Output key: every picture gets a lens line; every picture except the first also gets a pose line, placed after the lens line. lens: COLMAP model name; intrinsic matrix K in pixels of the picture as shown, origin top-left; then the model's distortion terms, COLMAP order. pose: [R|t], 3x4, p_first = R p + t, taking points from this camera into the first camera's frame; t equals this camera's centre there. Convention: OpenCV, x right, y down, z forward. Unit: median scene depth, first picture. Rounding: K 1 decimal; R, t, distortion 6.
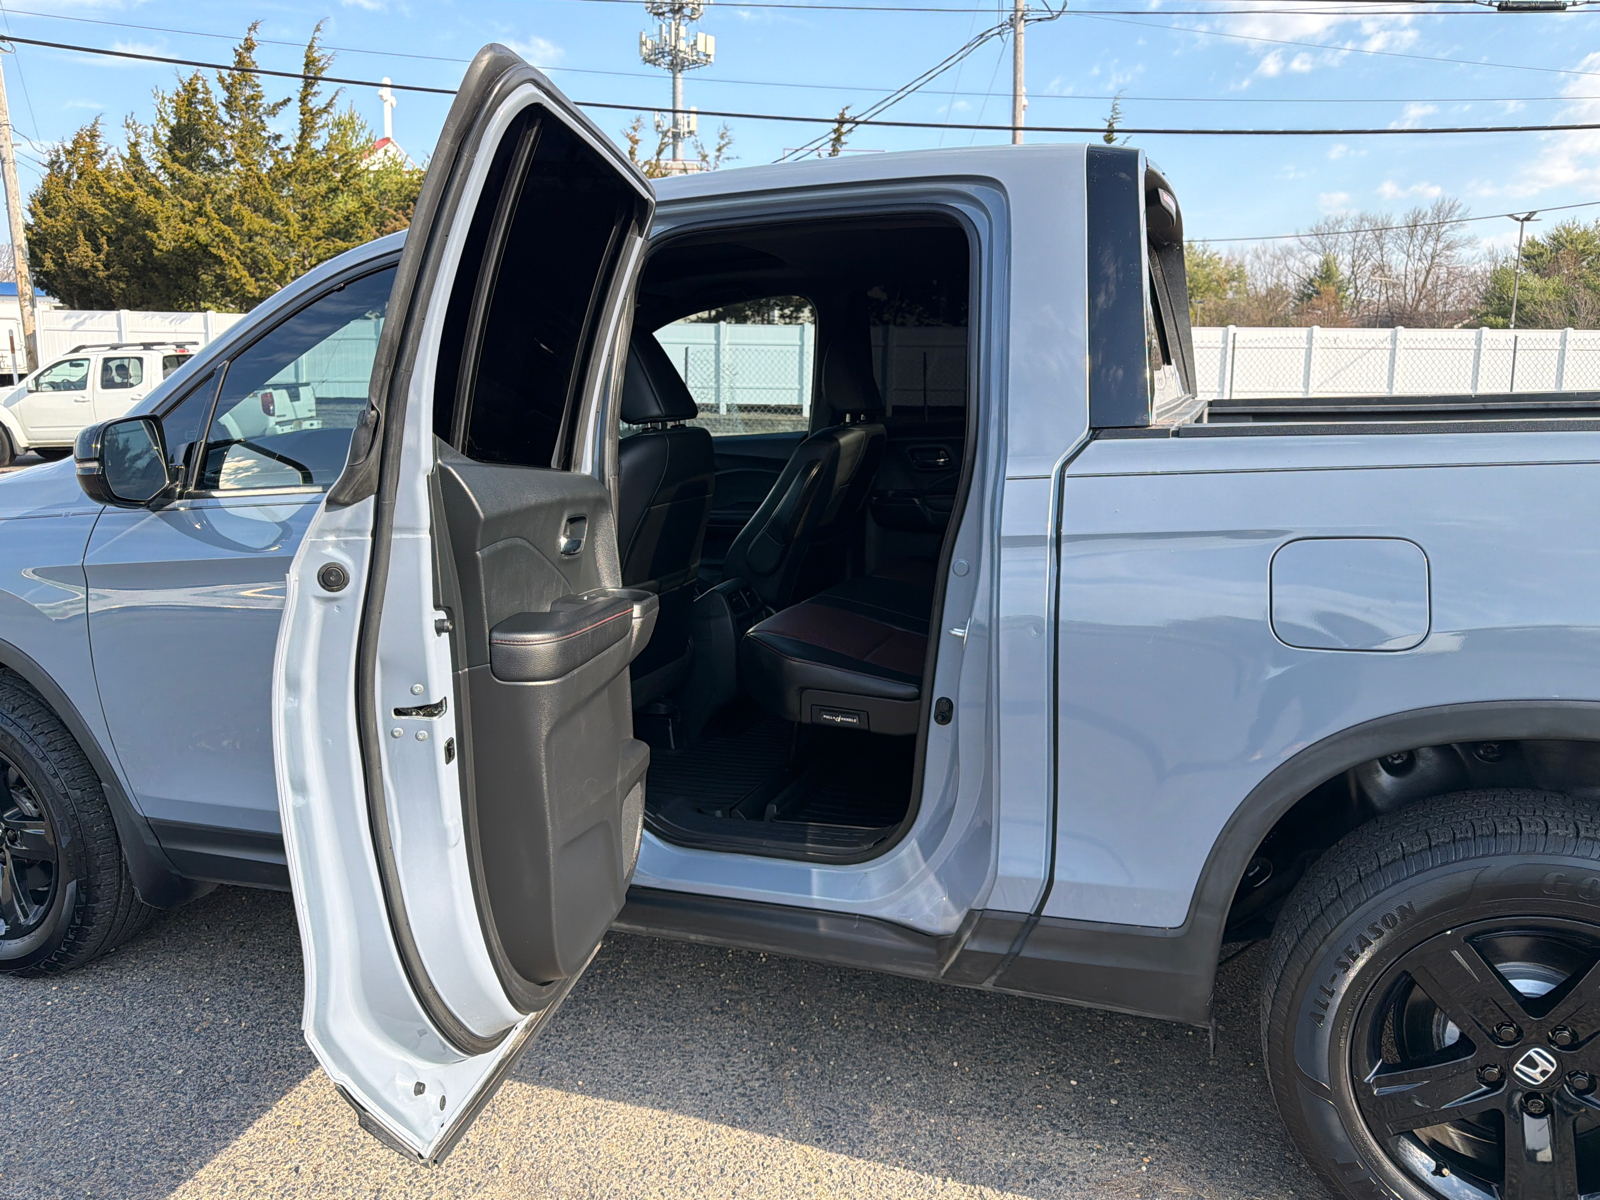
lens RADIAL K [[1194.2, 0, 797.0], [0, 1194.2, 596.3], [0, 0, 1]] dist [0.000337, 0.003455]
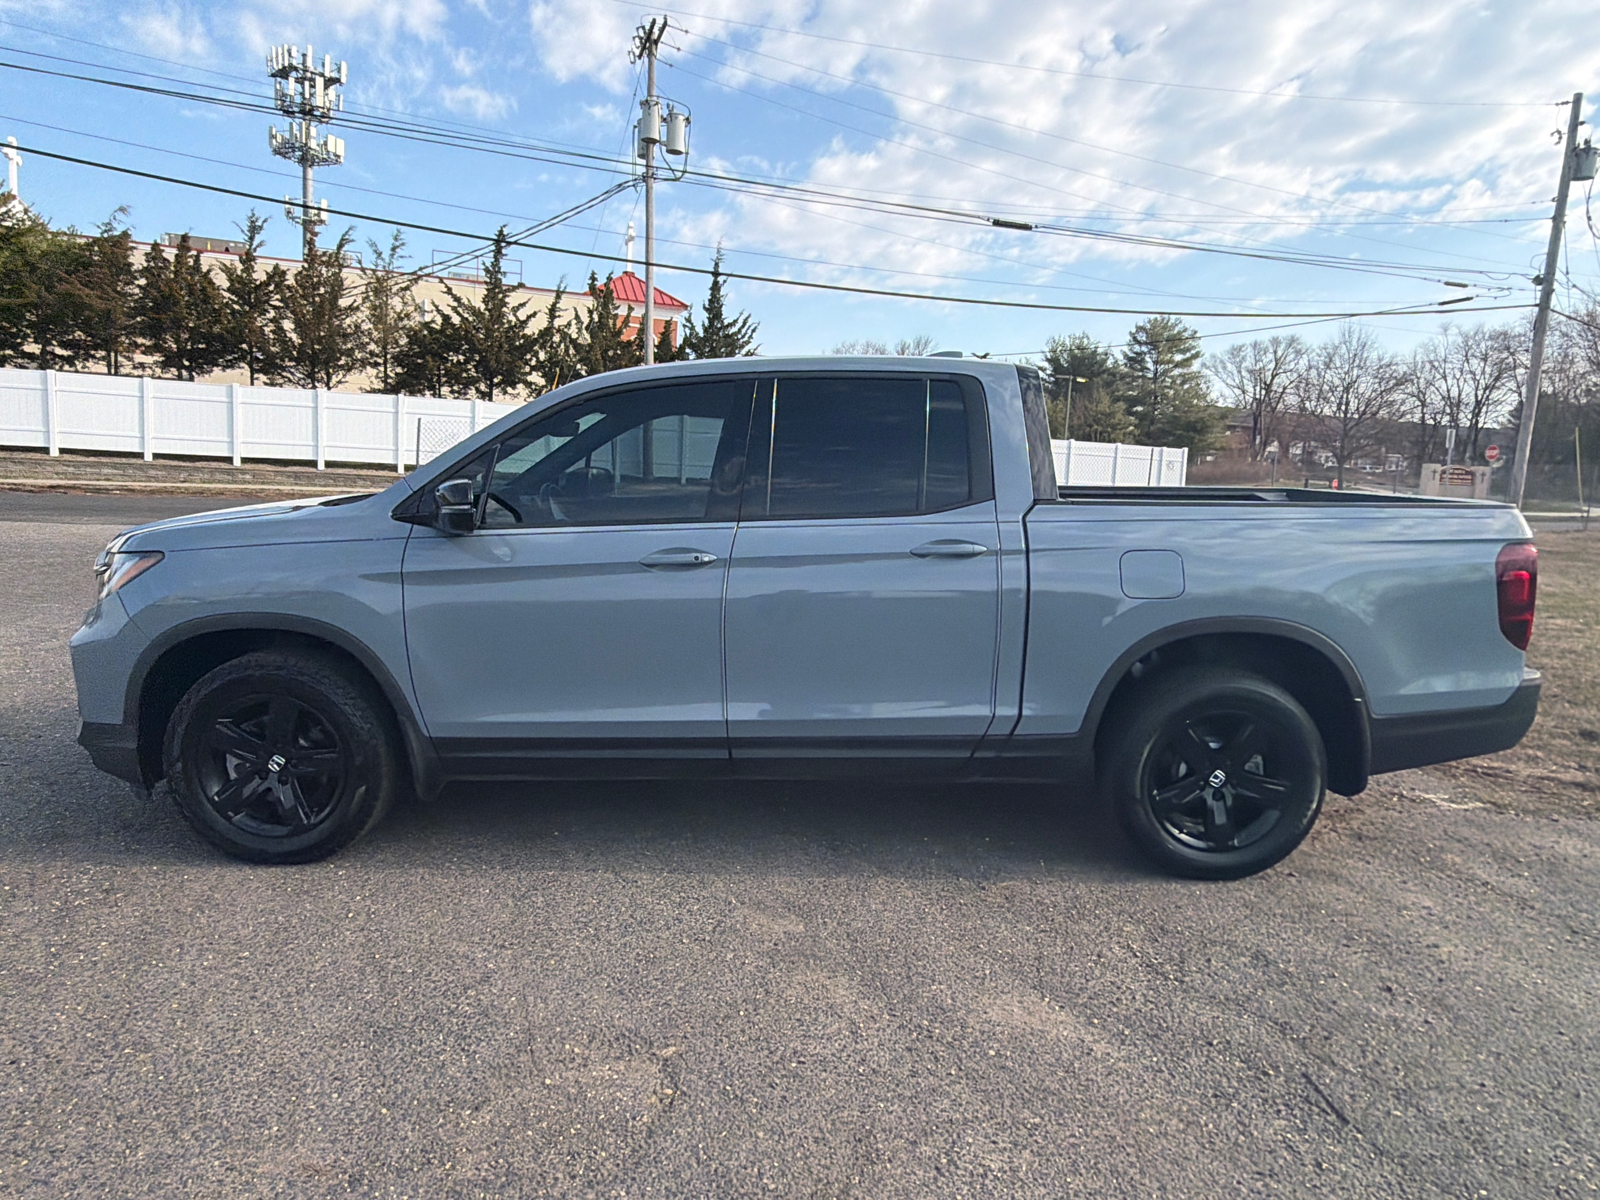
lens RADIAL K [[989.0, 0, 784.9], [0, 989.0, 595.7], [0, 0, 1]] dist [-0.000862, 0.000000]
pose [[0.936631, -0.010456, 0.350161, -0.053603], [0.022681, 0.999267, -0.030830, 0.005097], [-0.349582, 0.036818, 0.936182, -0.033015]]
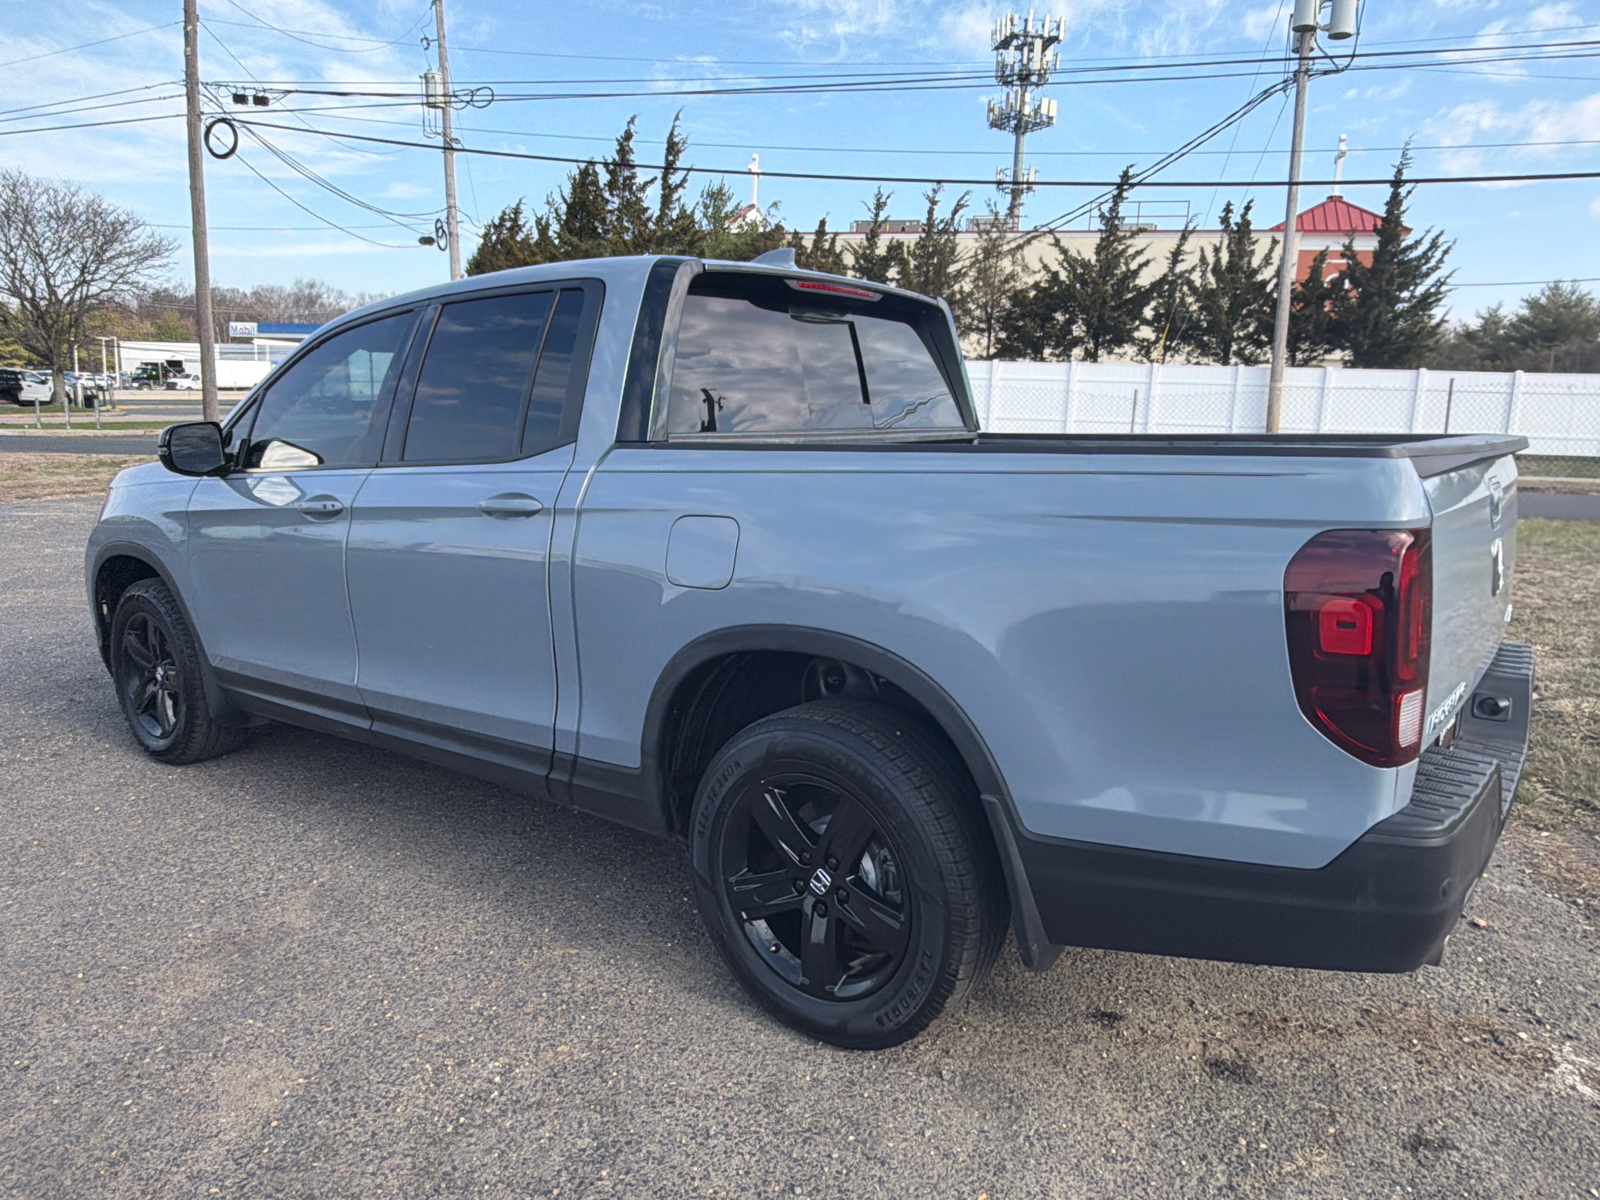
lens RADIAL K [[1077.7, 0, 800.0], [0, 1077.7, 600.0], [0, 0, 1]] dist [-0.002221, 0.000918]
pose [[0.957039, 0.070059, -0.281367, 0.060518], [-0.071873, 0.997406, 0.003881, 0.002964], [0.280909, 0.016509, 0.959592, -0.017959]]
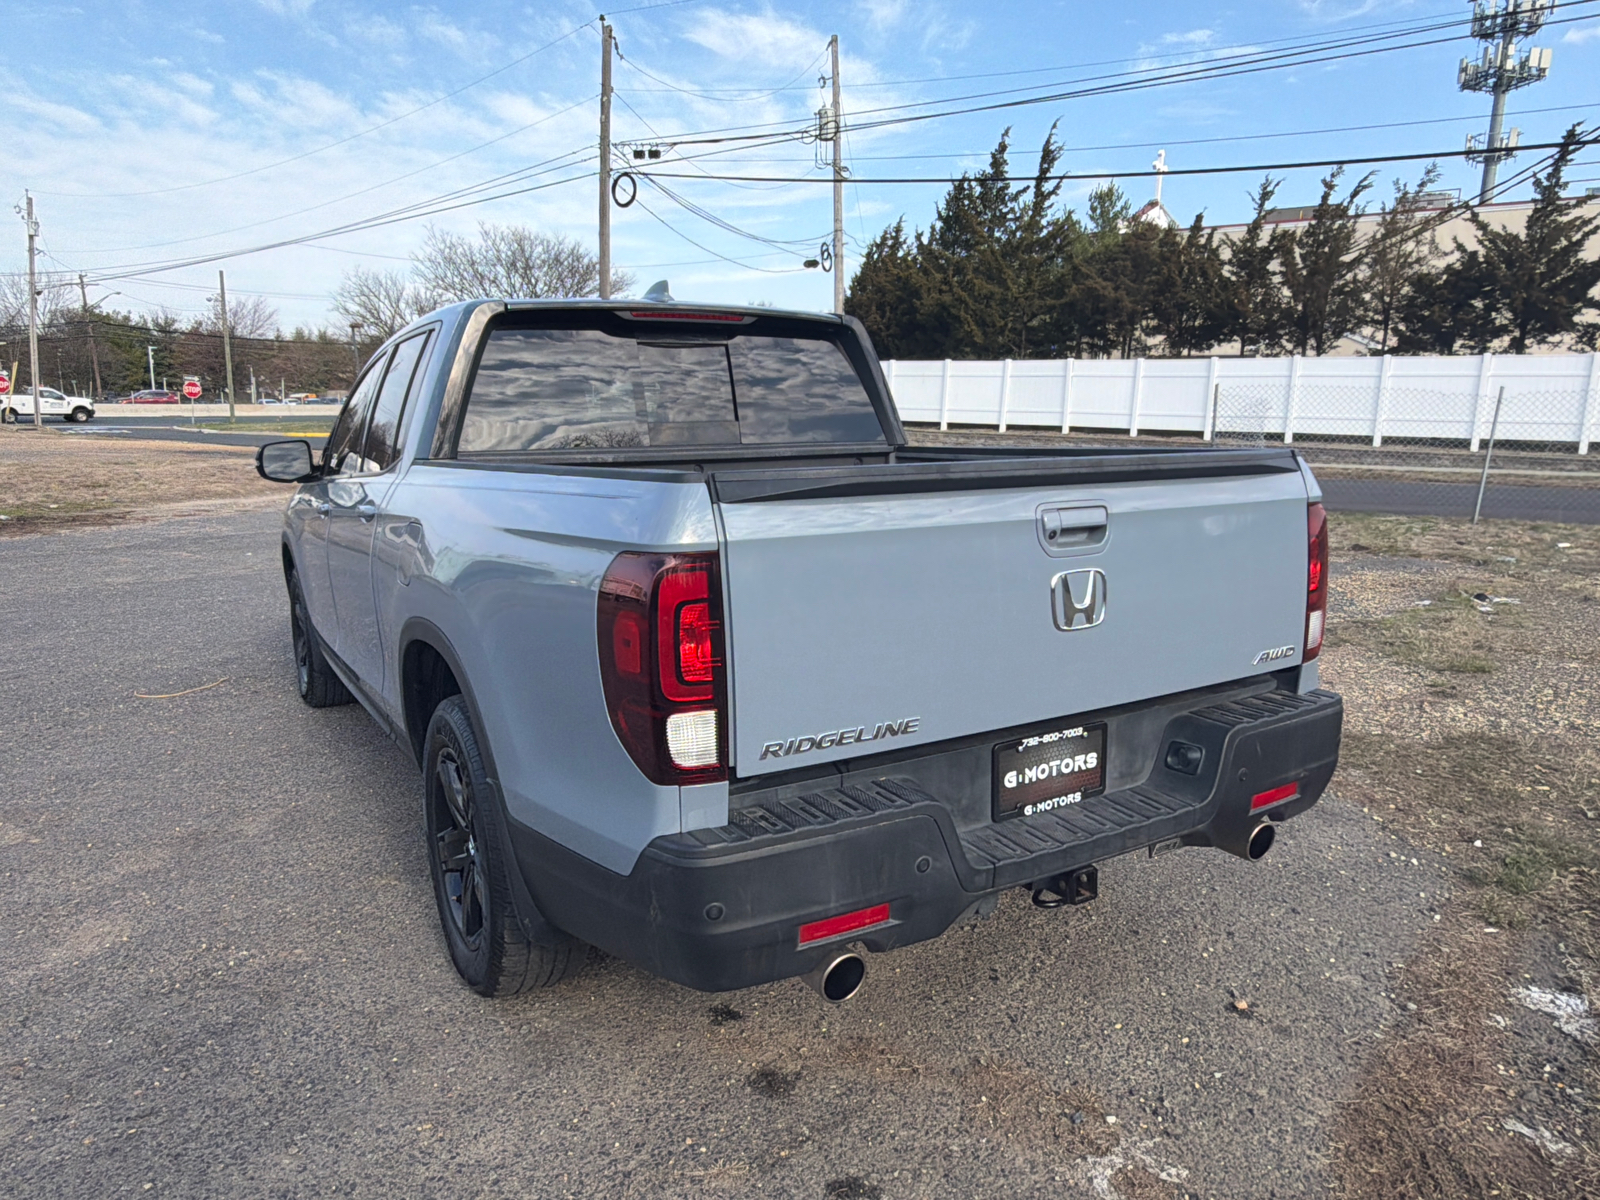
lens RADIAL K [[1061.5, 0, 805.3], [0, 1061.5, 608.2], [0, 0, 1]] dist [-0.000233, 0.000465]
pose [[0.784466, 0.117987, -0.608845, 0.122513], [-0.116024, 0.992323, 0.042810, 0.001007], [0.609223, 0.037058, 0.792133, -0.005407]]
